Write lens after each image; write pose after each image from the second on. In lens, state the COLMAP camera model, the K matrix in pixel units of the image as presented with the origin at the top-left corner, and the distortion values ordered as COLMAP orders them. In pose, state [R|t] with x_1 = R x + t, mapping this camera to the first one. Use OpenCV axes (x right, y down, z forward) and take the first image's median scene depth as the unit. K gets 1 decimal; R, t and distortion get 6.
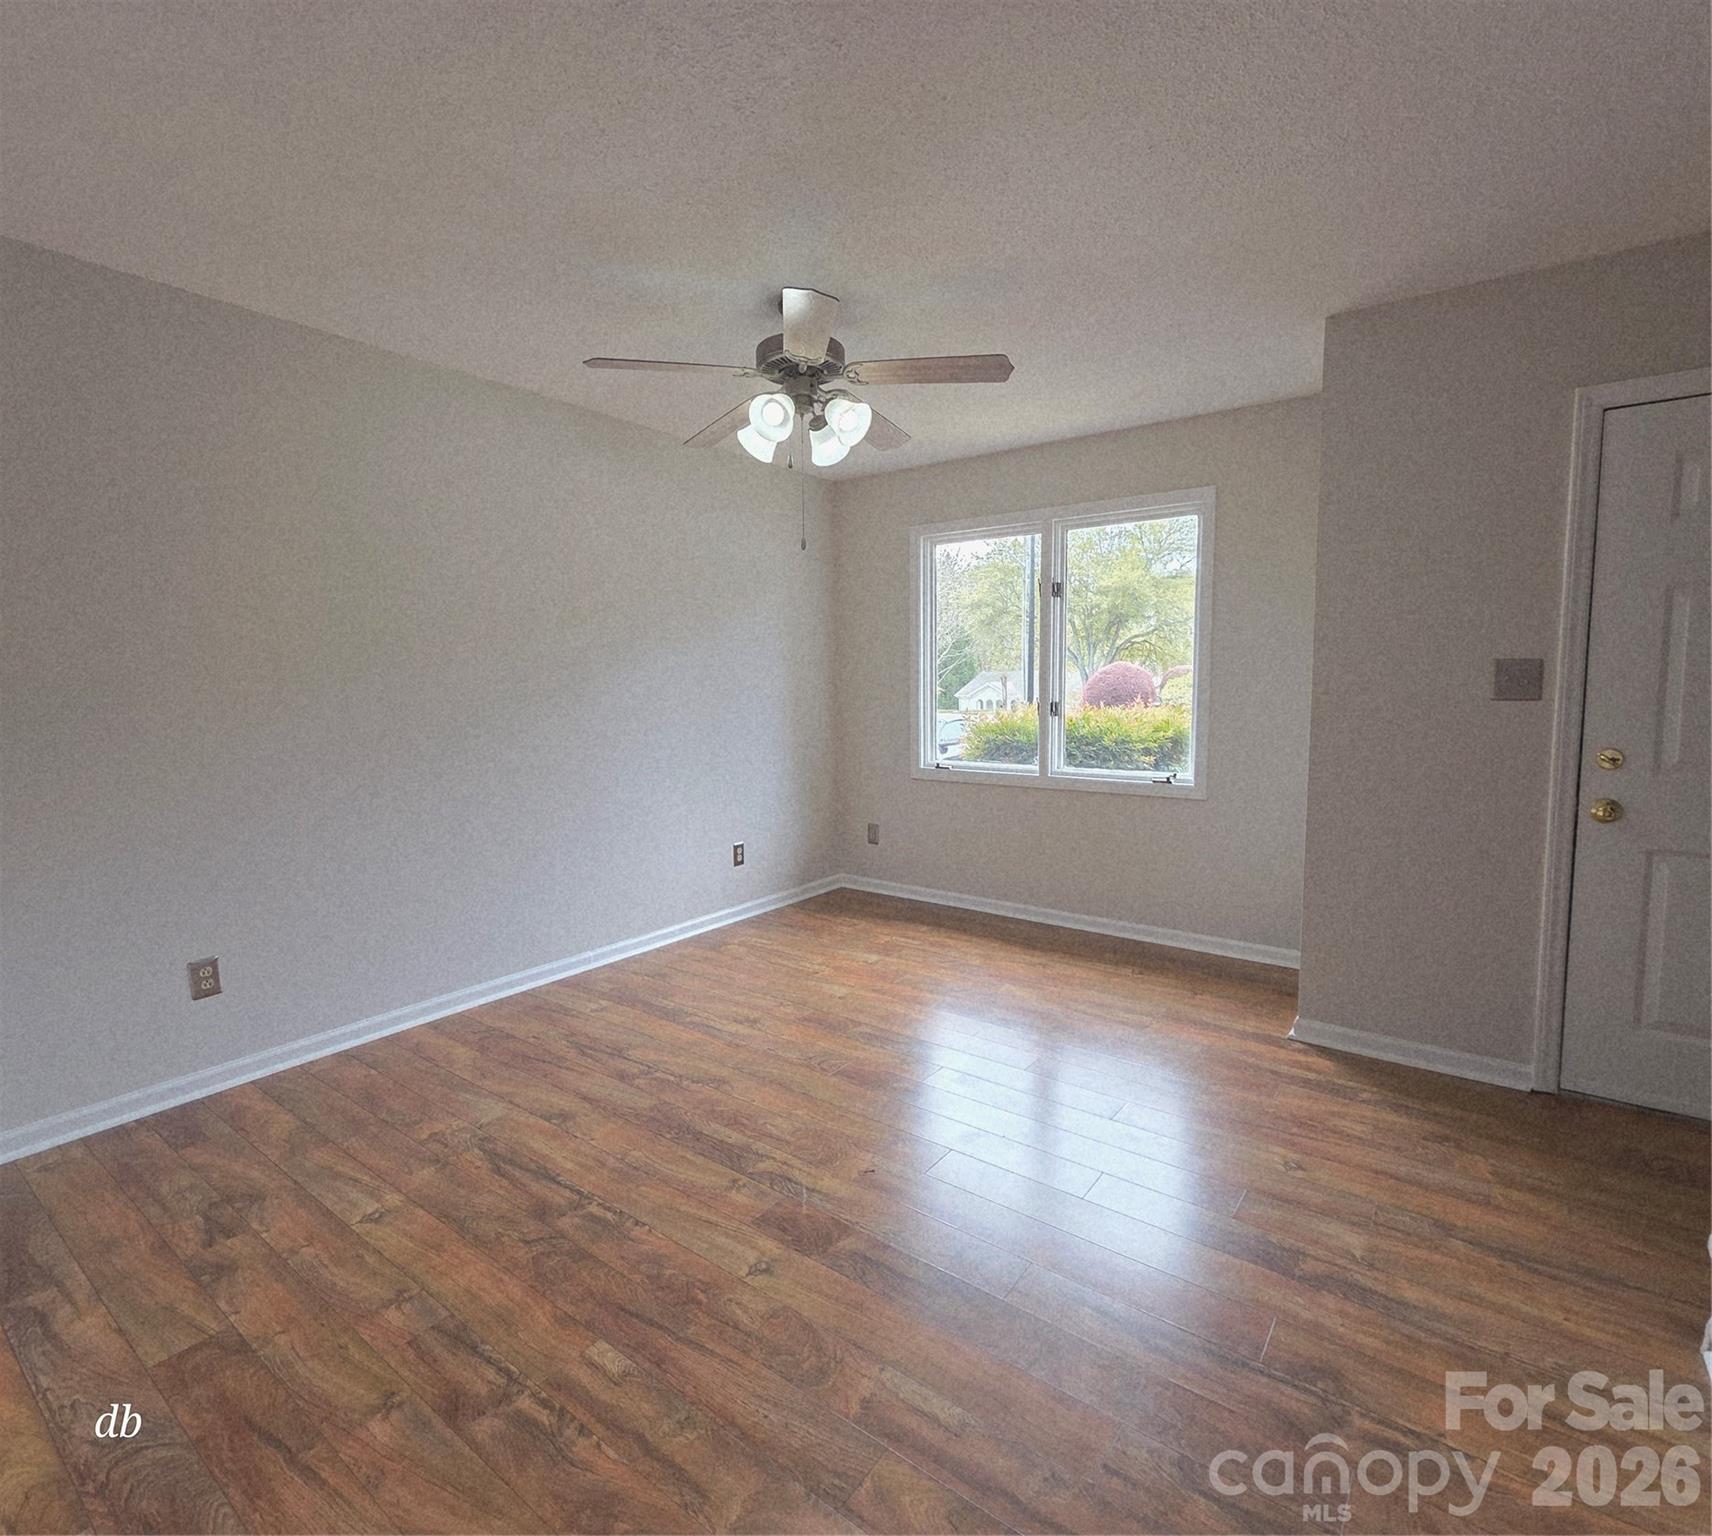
lens RADIAL K [[848.5, 0, 854.2], [0, 848.5, 768.7], [0, 0, 1]] dist [0.005032, -0.000397]
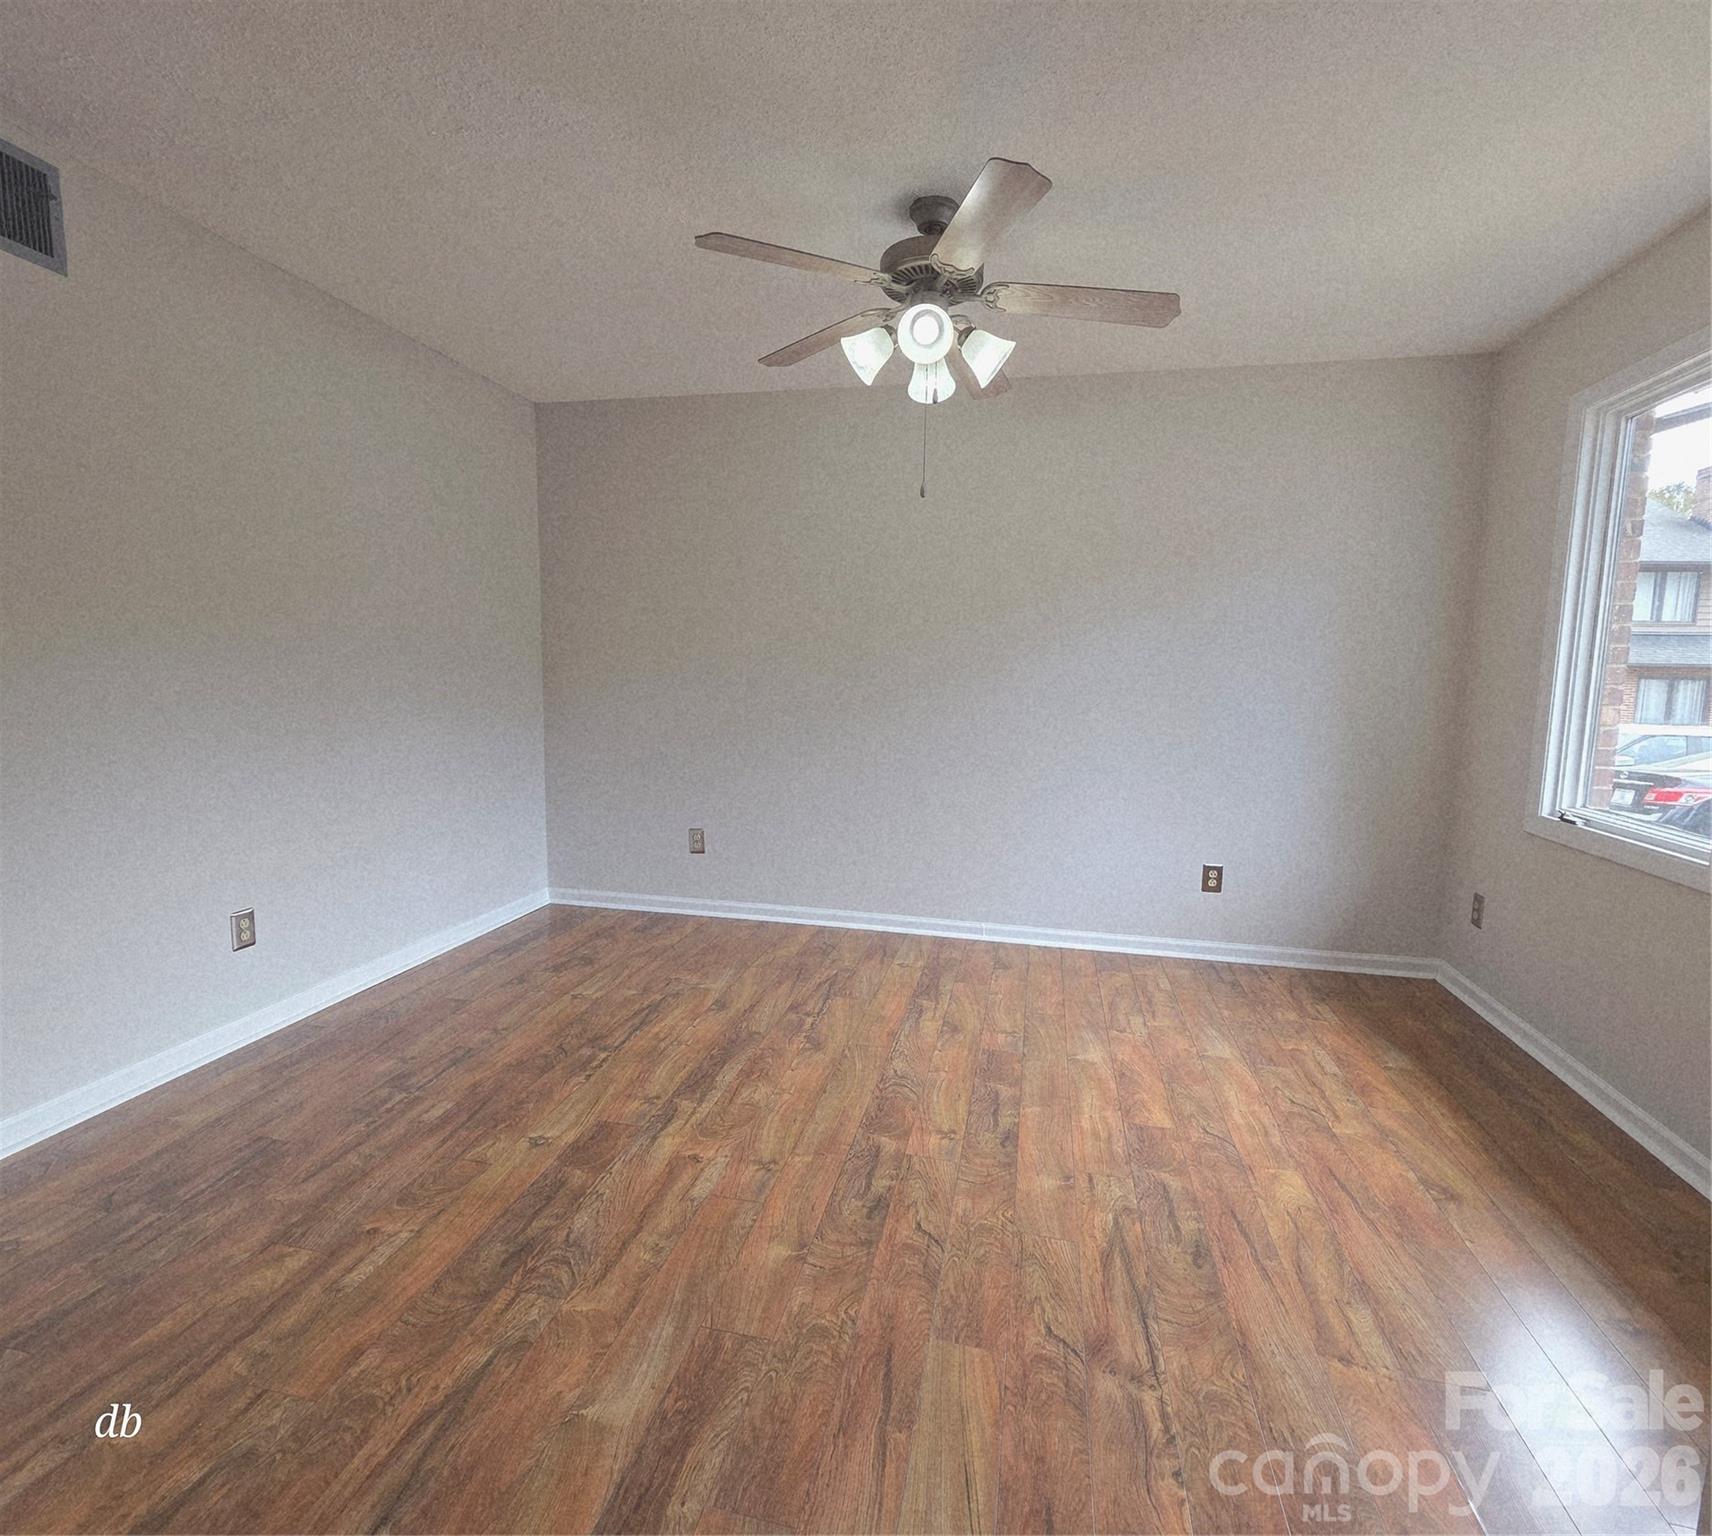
lens RADIAL K [[848.5, 0, 862.8], [0, 848.5, 766.0], [0, 0, 1]] dist [0.005032, -0.000397]
pose [[0.409544, 0.121256, -0.904196, 0.625036], [-0.117164, 0.989911, 0.079683, -0.041170], [0.904735, 0.073305, 0.419619, 0.510841]]
